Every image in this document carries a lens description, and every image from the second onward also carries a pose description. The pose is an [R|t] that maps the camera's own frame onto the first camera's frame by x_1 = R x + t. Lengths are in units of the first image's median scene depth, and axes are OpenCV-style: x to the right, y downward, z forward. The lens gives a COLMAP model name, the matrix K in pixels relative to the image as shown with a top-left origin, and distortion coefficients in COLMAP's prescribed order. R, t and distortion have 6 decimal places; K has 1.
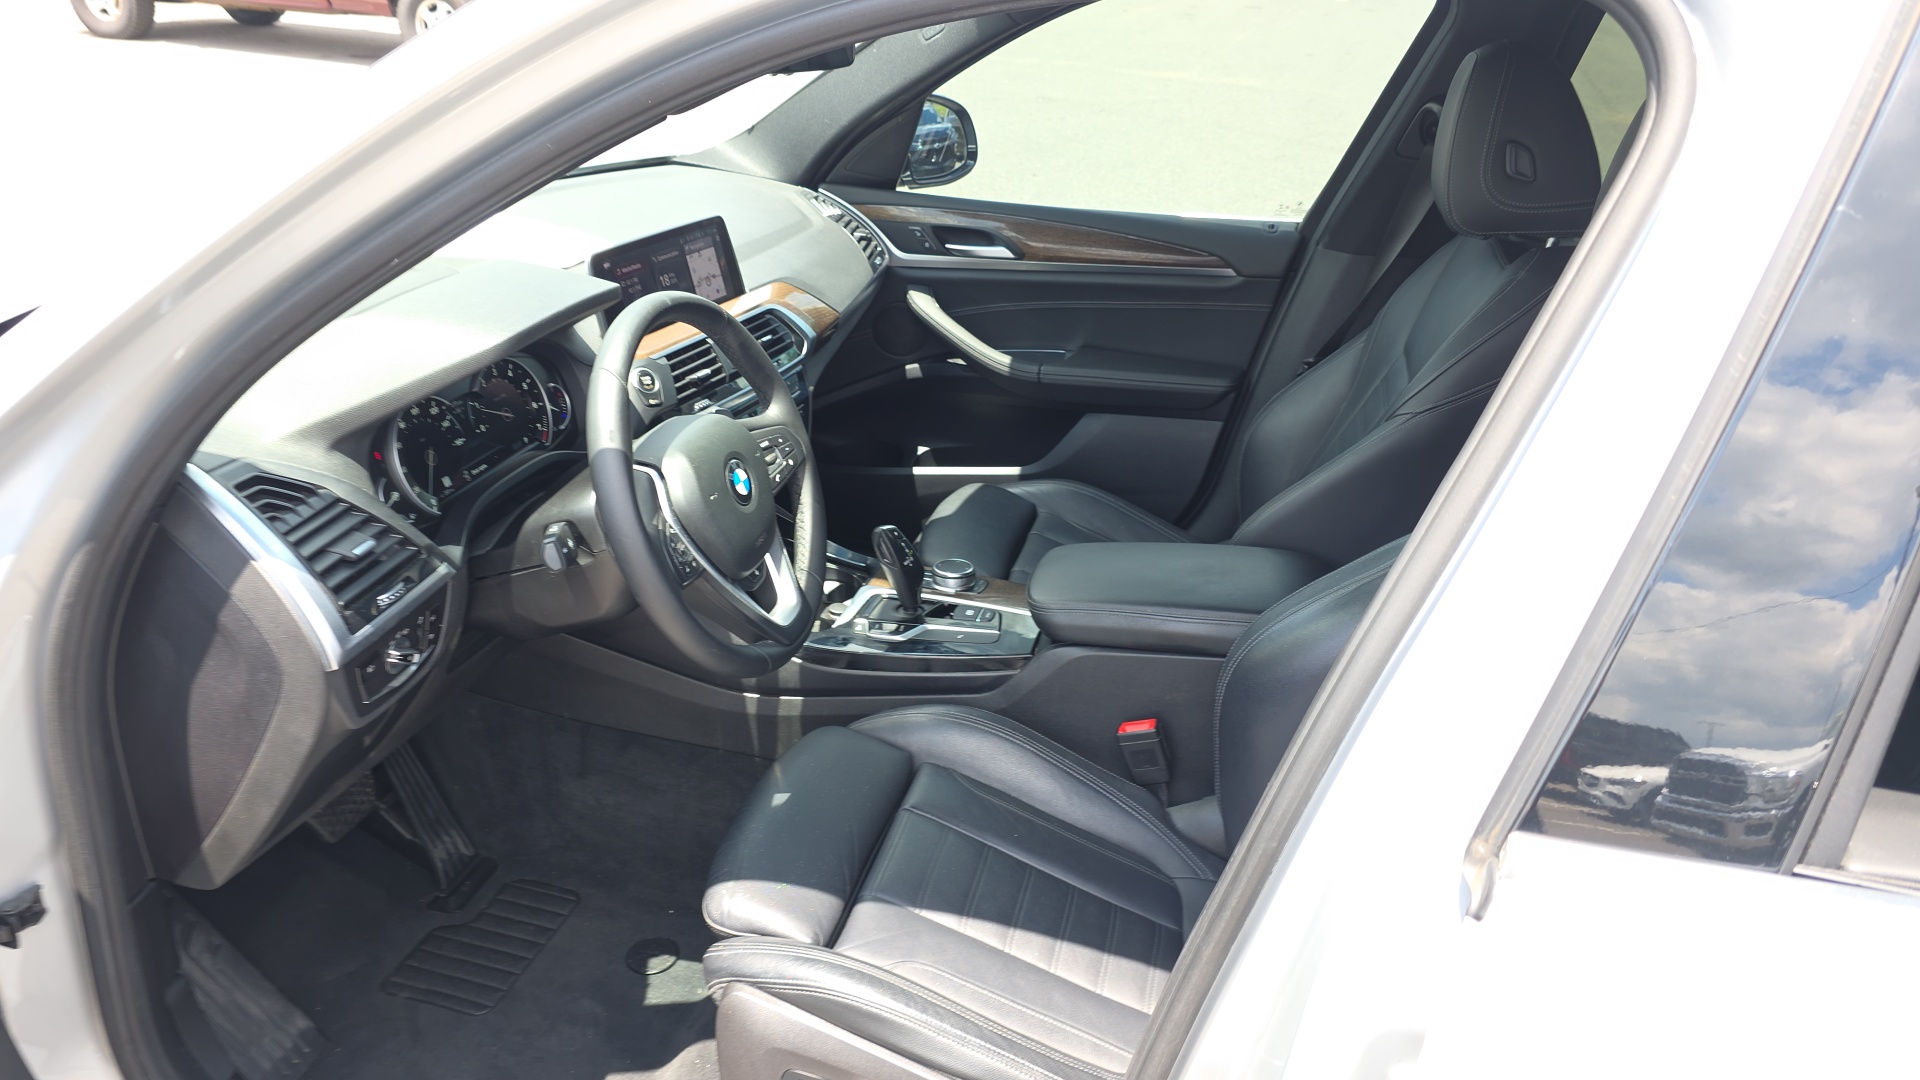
lens RADIAL K [[1279.6, 0, 964.6], [0, 1279.6, 570.1], [0, 0, 1]] dist [0.043250, -0.000234]
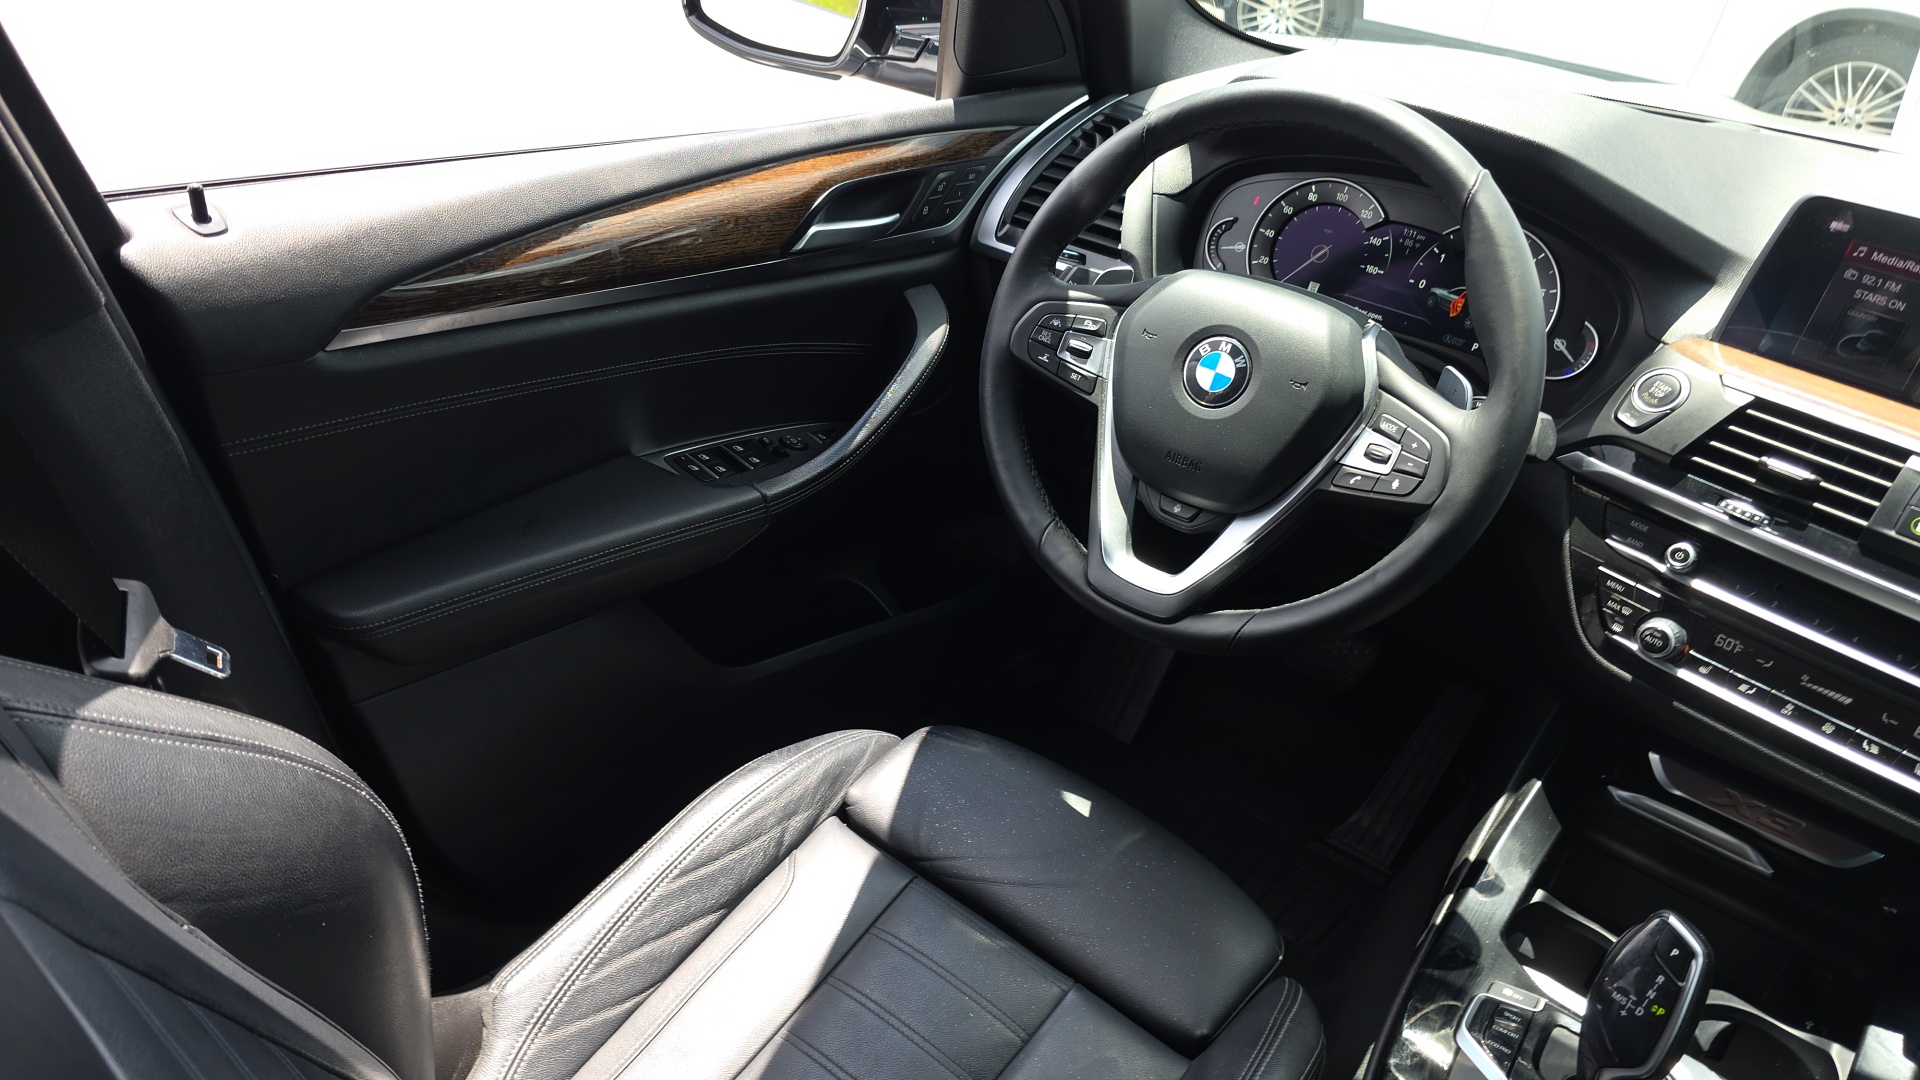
lens RADIAL K [[1361.1, 0, 904.2], [0, 1361.1, 549.7], [0, 0, 1]] dist [0.074272, -0.068676]
pose [[-0.429916, 0.369066, -0.823992, 0.301703], [-0.512584, 0.651527, 0.559258, -0.188163], [0.743256, 0.662799, -0.090925, 0.581532]]
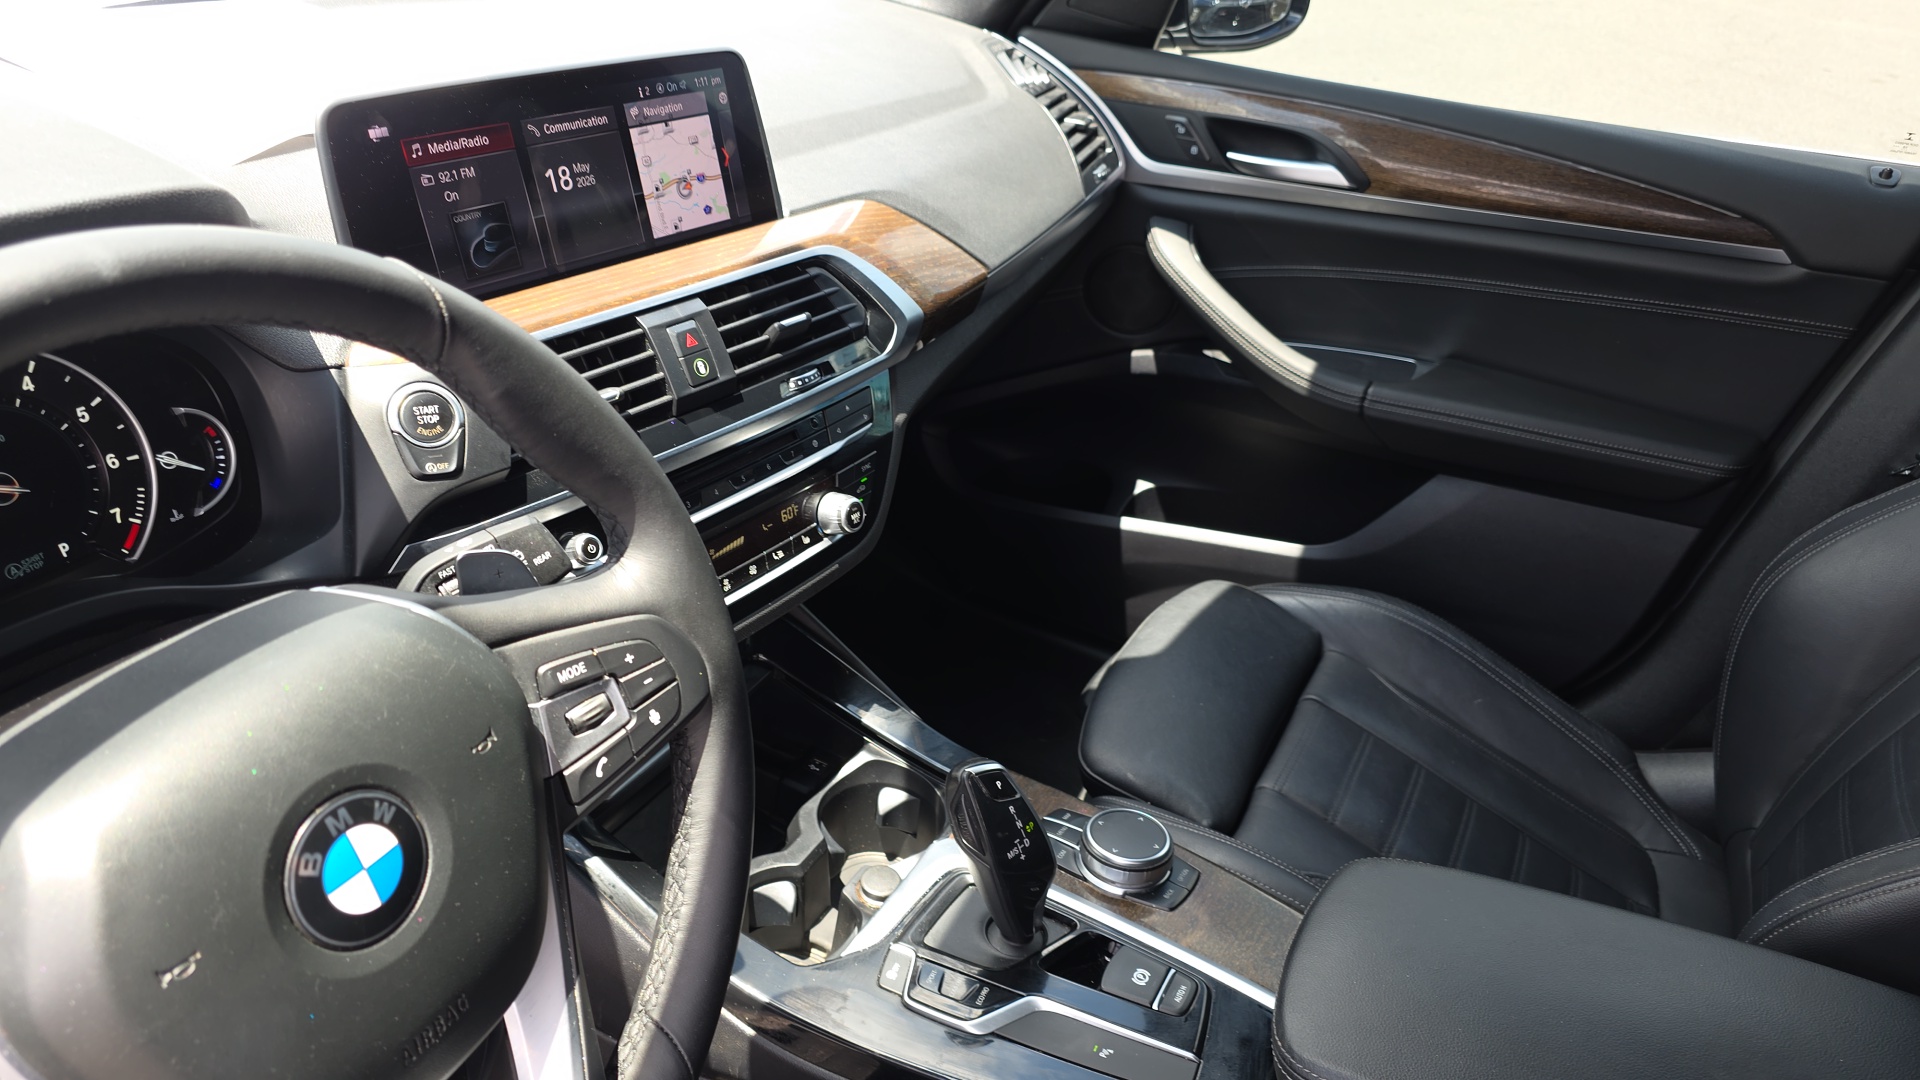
lens RADIAL K [[1326.2, 0, 953.8], [0, 1326.2, 531.6], [0, 0, 1]] dist [0.040050, -0.059459]
pose [[0.969952, 0.142948, -0.196873, 0.008034], [-0.135548, 0.989476, 0.050634, -0.106268], [0.202039, -0.022427, 0.979121, 0.414728]]
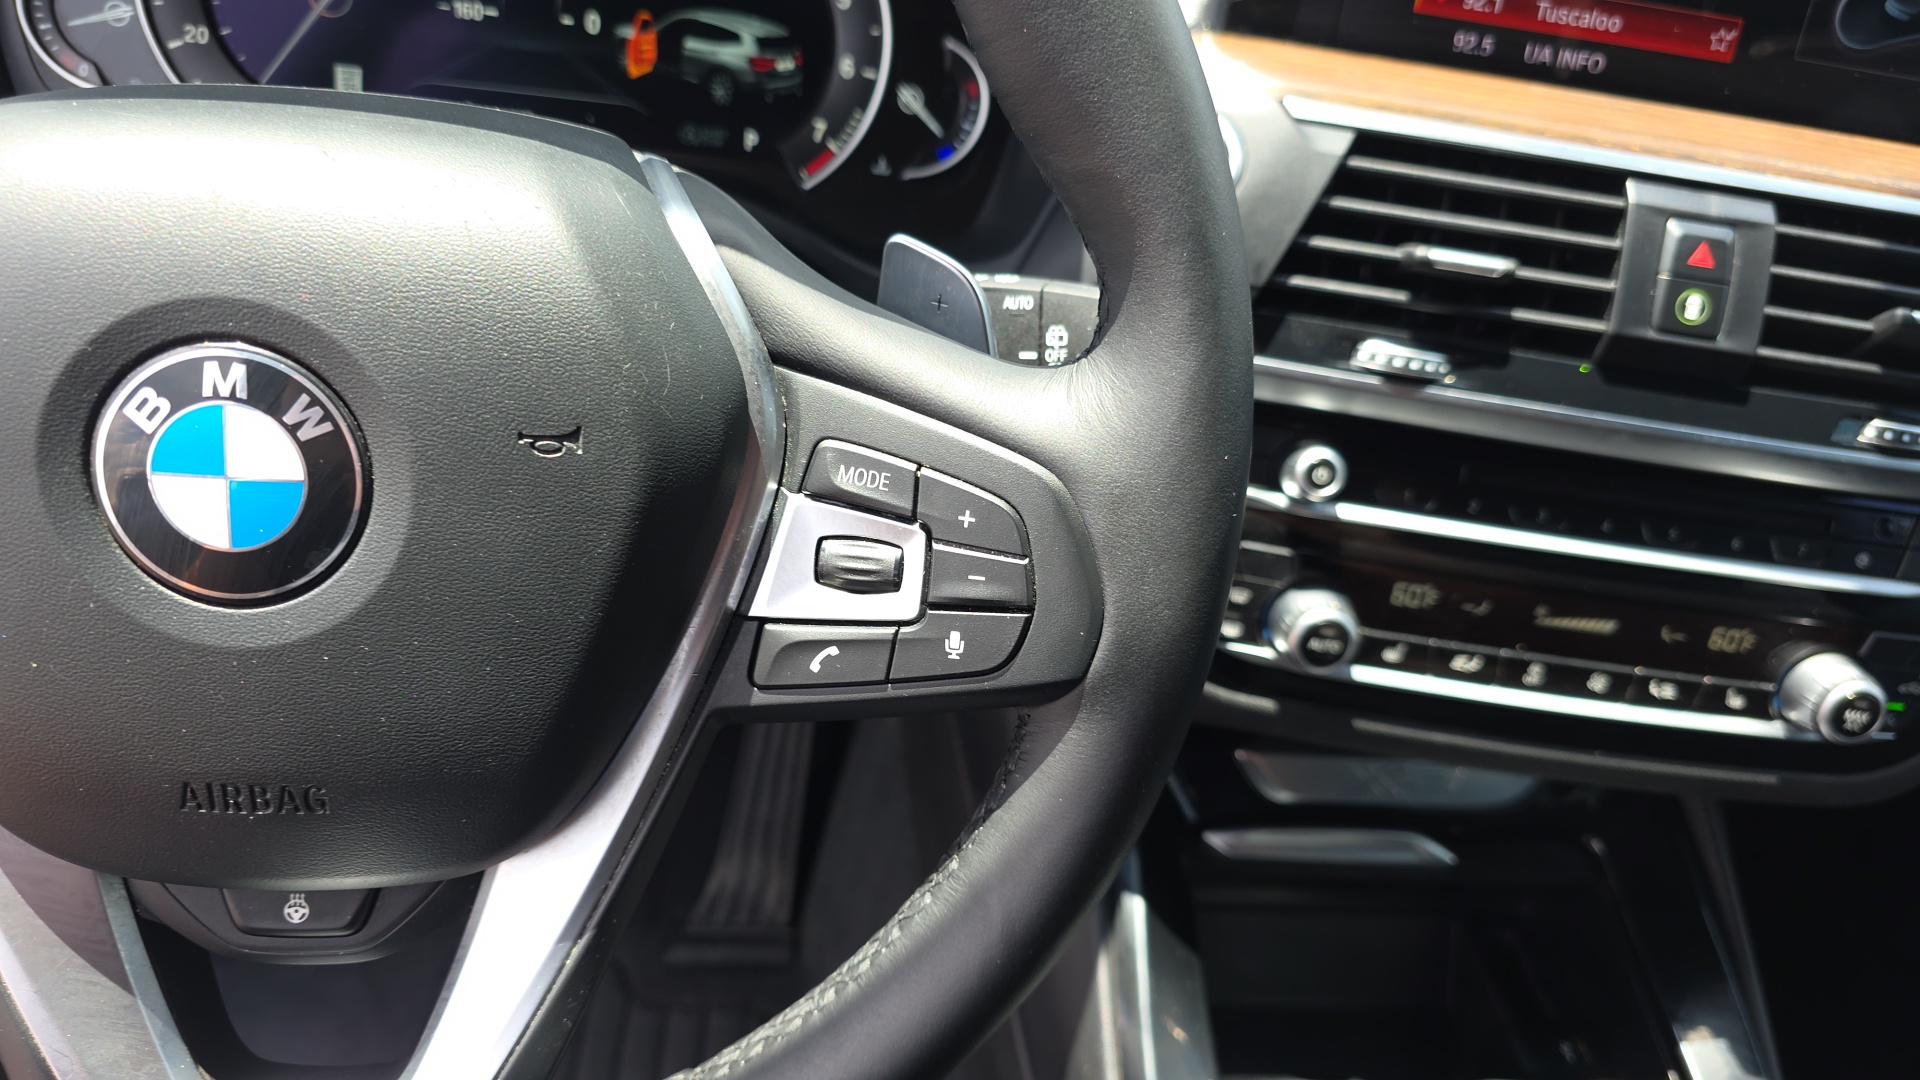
lens RADIAL K [[1344.1, 0, 956.5], [0, 1344.1, 556.6], [0, 0, 1]] dist [0.037452, -0.066579]
pose [[0.323801, 0.533680, -0.781242, 0.006814], [-0.524294, 0.788563, 0.321378, -0.100579], [0.787572, 0.305537, 0.535143, 0.568141]]
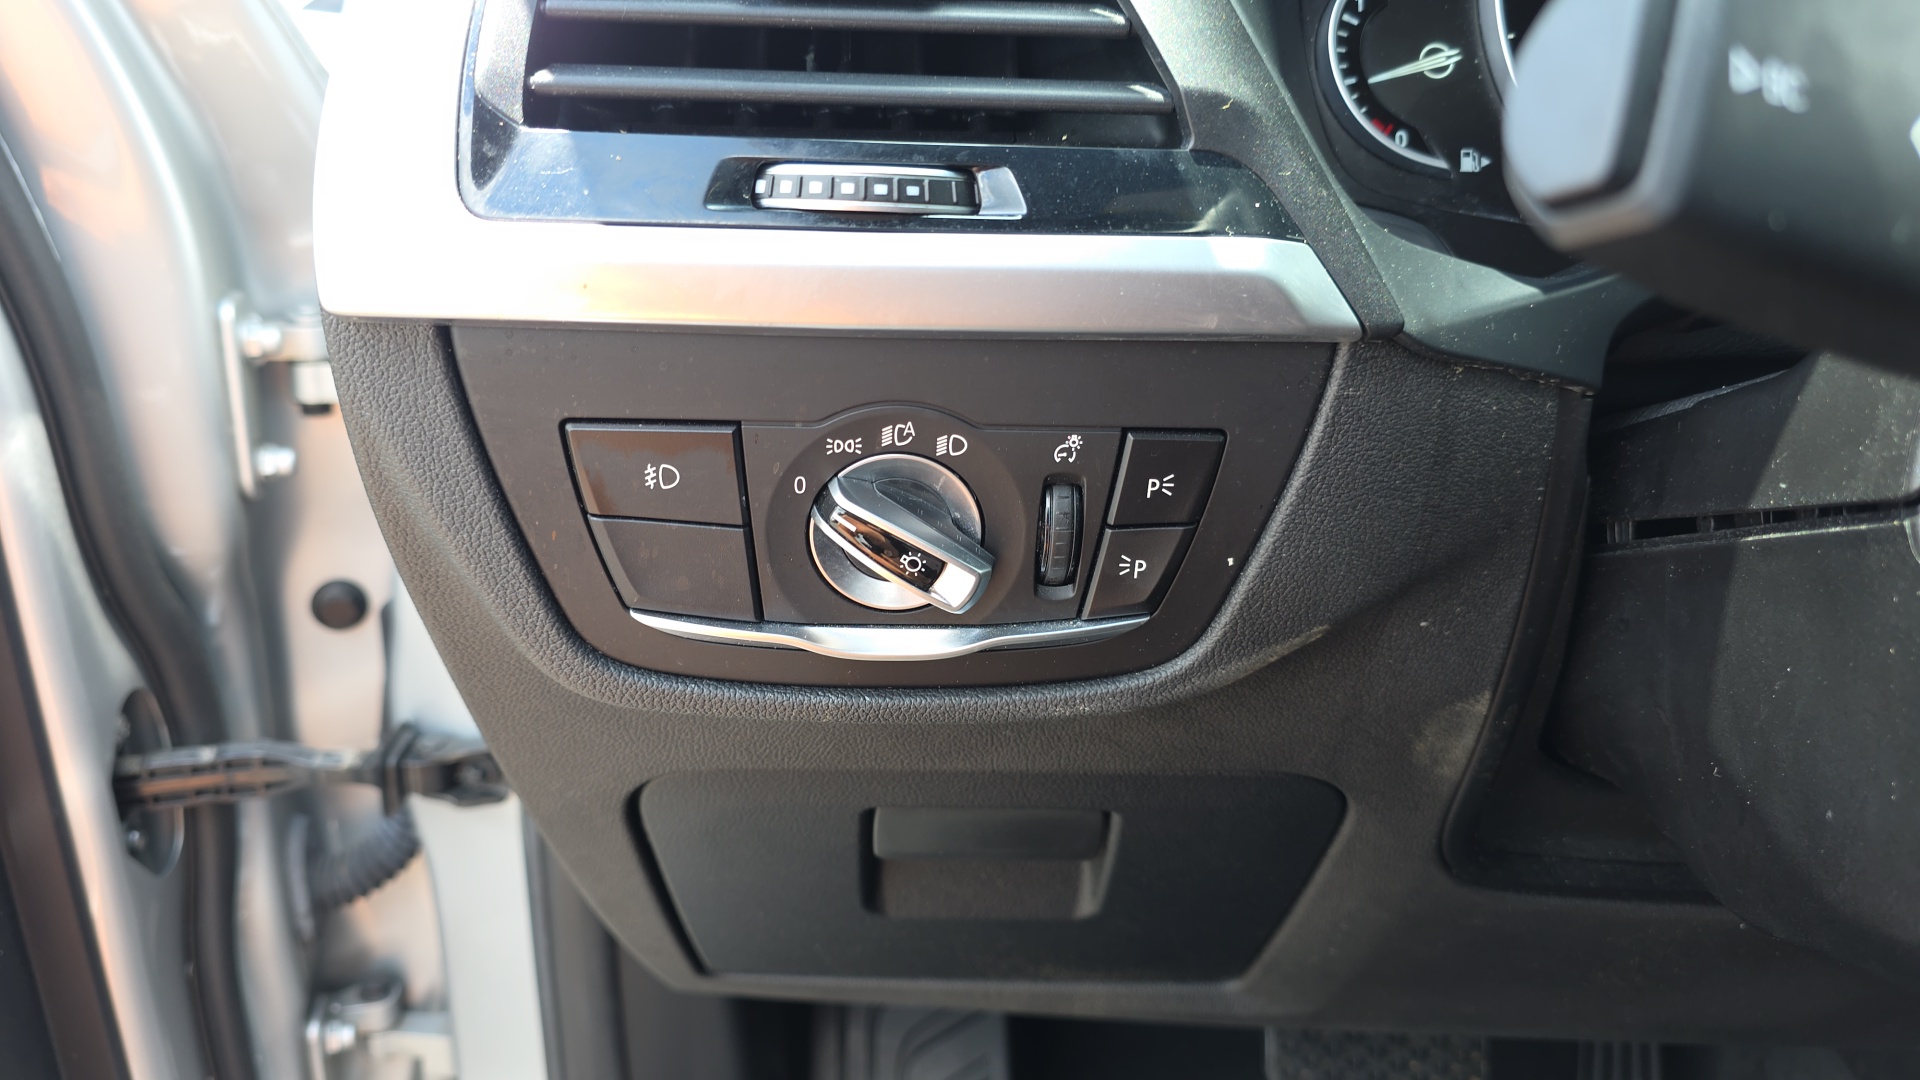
lens RADIAL K [[1412.6, 0, 957.0], [0, 1412.6, 496.6], [0, 0, 1]] dist [-0.003386, -0.003013]
pose [[0.242371, 0.250322, -0.937334, -0.106564], [-0.440862, 0.889047, 0.123431, 0.011538], [0.864232, 0.383319, 0.325837, 0.478841]]
